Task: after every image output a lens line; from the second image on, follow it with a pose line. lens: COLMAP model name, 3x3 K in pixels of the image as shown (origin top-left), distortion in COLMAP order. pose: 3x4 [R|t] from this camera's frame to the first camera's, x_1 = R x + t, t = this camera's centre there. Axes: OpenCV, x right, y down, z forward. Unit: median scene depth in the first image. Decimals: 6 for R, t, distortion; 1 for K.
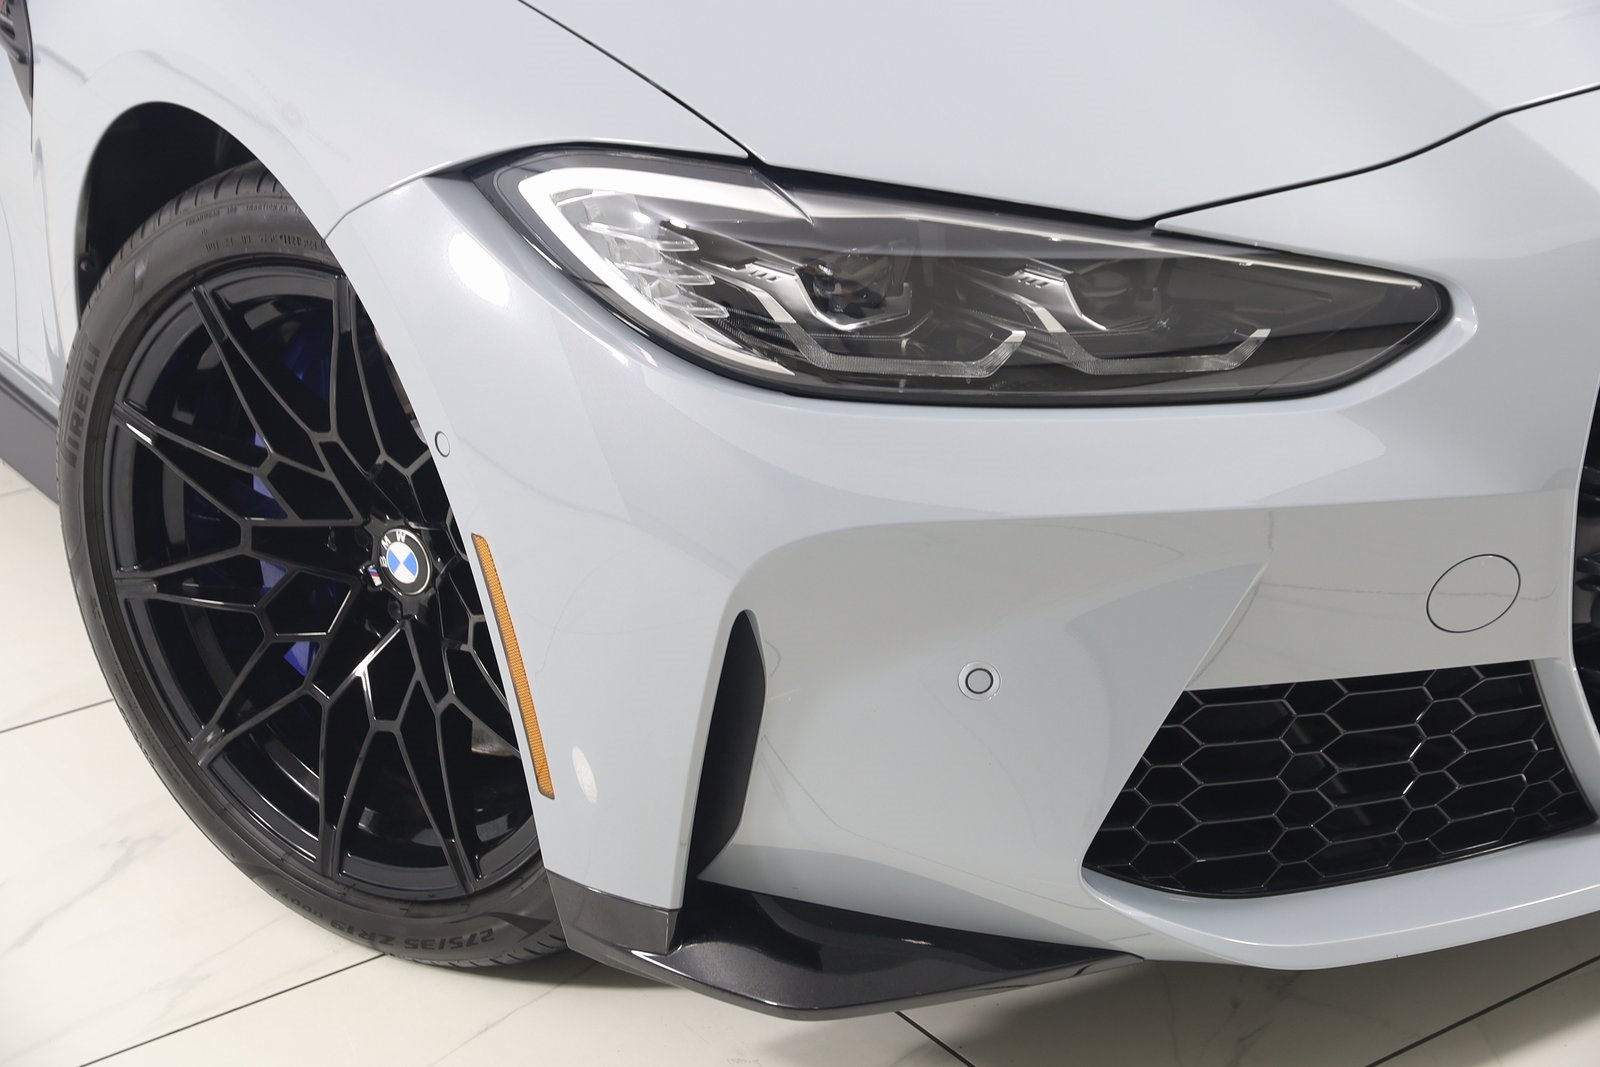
lens RADIAL K [[2860.1, 0, 800.0], [0, 2860.1, 533.5], [0, 0, 1]] dist [0.184271, 0.033145]
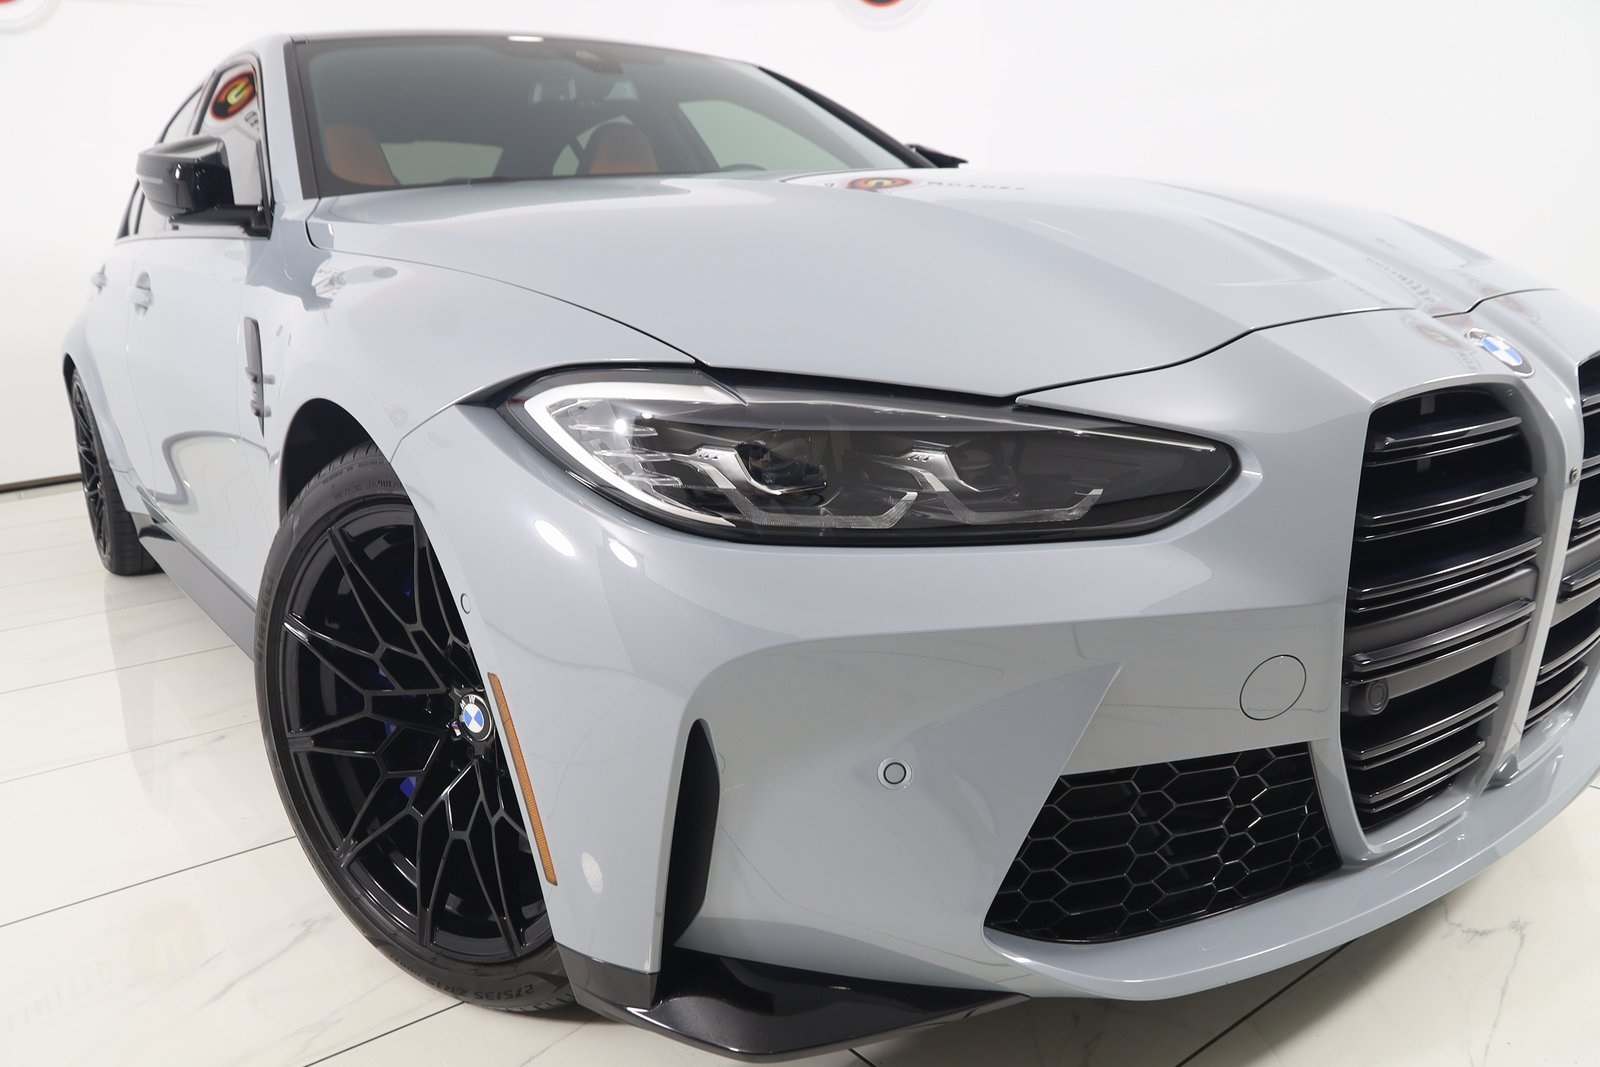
lens RADIAL K [[1208.5, 0, 800.0], [0, 1208.5, 533.5], [0, 0, 1]] dist [-0.092663, 0.108980]
pose [[0.999054, -0.030173, 0.031330, 0.009004], [0.035537, 0.981542, -0.187916, 0.043545], [-0.025081, 0.188851, 0.981685, 0.453077]]
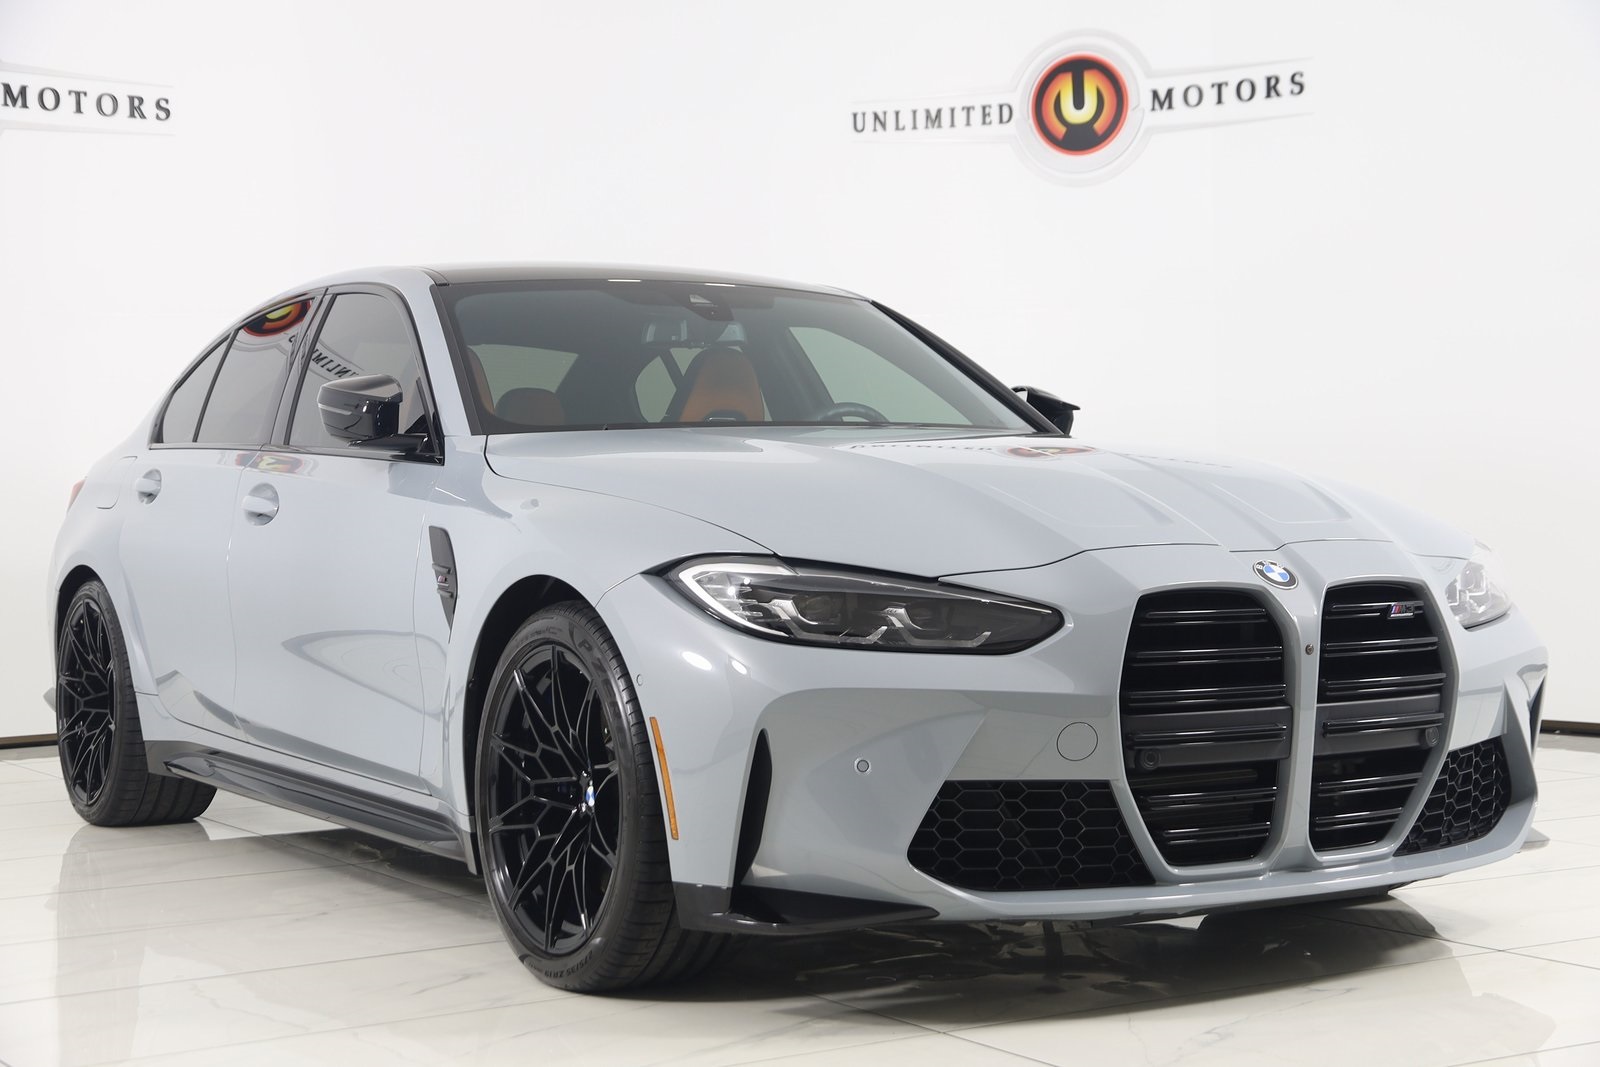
lens RADIAL K [[2717.9, 0, 800.0], [0, 2717.9, 533.5], [0, 0, 1]] dist [0.146648, 0.272910]
pose [[0.998057, 0.018521, -0.059495, 0.131689], [-0.040171, 0.921149, -0.387132, 0.694014], [0.047634, 0.388769, 0.920103, -1.049140]]
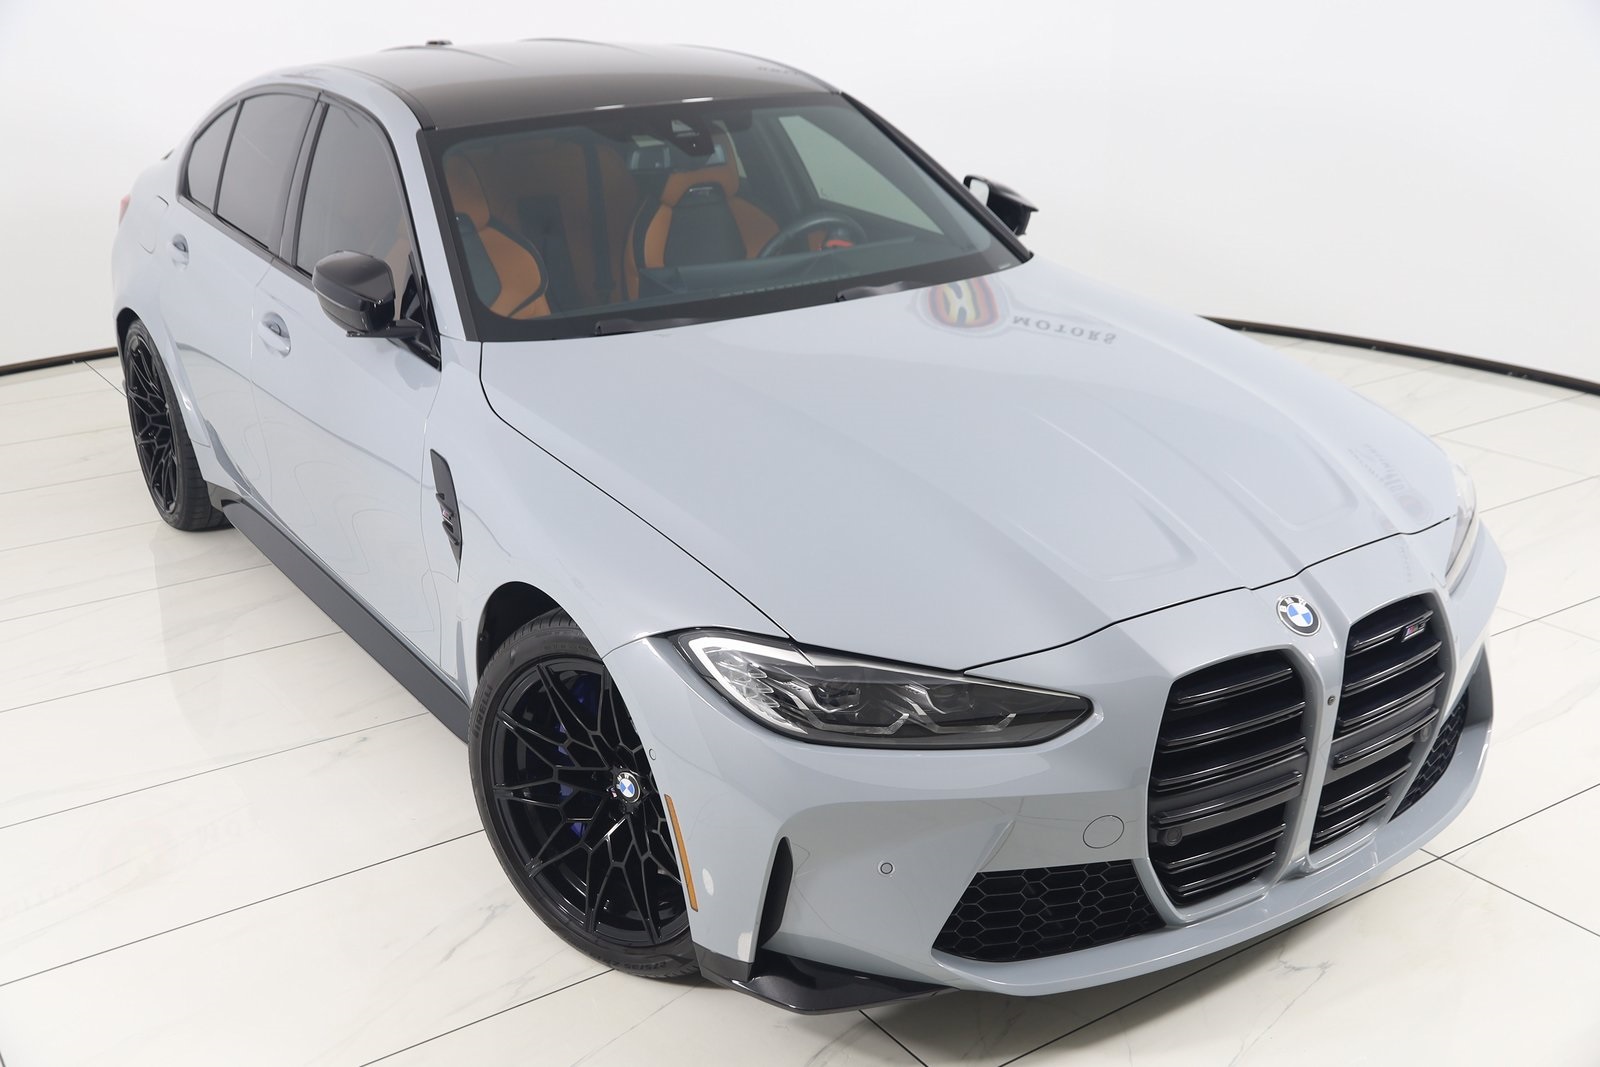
lens RADIAL K [[1776.4, 0, 800.0], [0, 1776.4, 533.5], [0, 0, 1]] dist [0.062834, 0.024800]
pose [[0.999800, 0.015632, -0.012497, 0.006822], [-0.016240, 0.998614, -0.050067, -0.134166], [0.011697, 0.050260, 0.998668, -0.403798]]
